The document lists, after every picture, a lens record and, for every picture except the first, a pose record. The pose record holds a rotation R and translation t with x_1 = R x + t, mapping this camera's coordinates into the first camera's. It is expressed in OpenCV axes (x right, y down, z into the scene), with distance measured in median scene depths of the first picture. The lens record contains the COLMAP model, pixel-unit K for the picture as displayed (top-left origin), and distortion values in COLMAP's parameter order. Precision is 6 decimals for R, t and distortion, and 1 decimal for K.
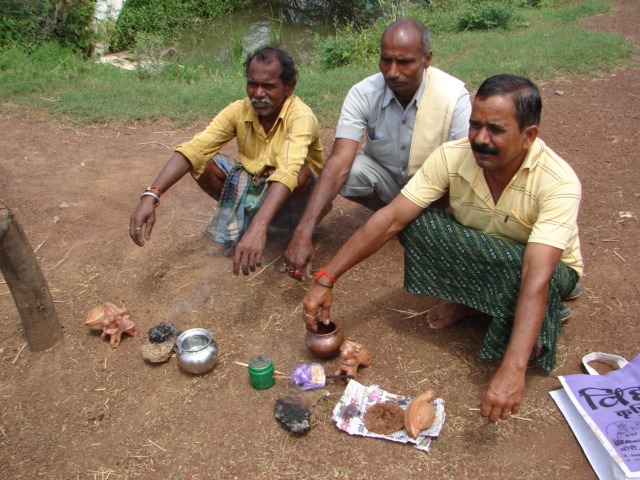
lens RADIAL K [[727.2, 0, 319.9], [0, 727.2, 240.1], [0, 0, 1]] dist [-0.168300, 0.000000]
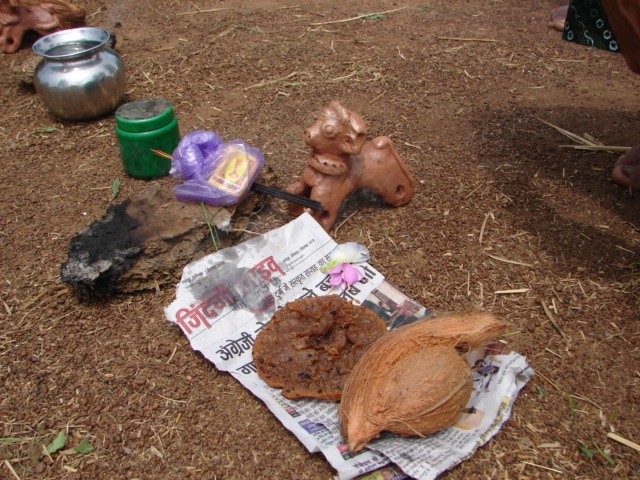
lens RADIAL K [[727.2, 0, 320.0], [0, 727.2, 240.1], [0, 0, 1]] dist [-0.168300, 0.000000]
pose [[0.883136, 0.323716, -0.339527, 0.173282], [-0.275601, 0.943711, 0.182903, 0.143740], [0.379624, -0.067954, 0.922642, 0.693939]]
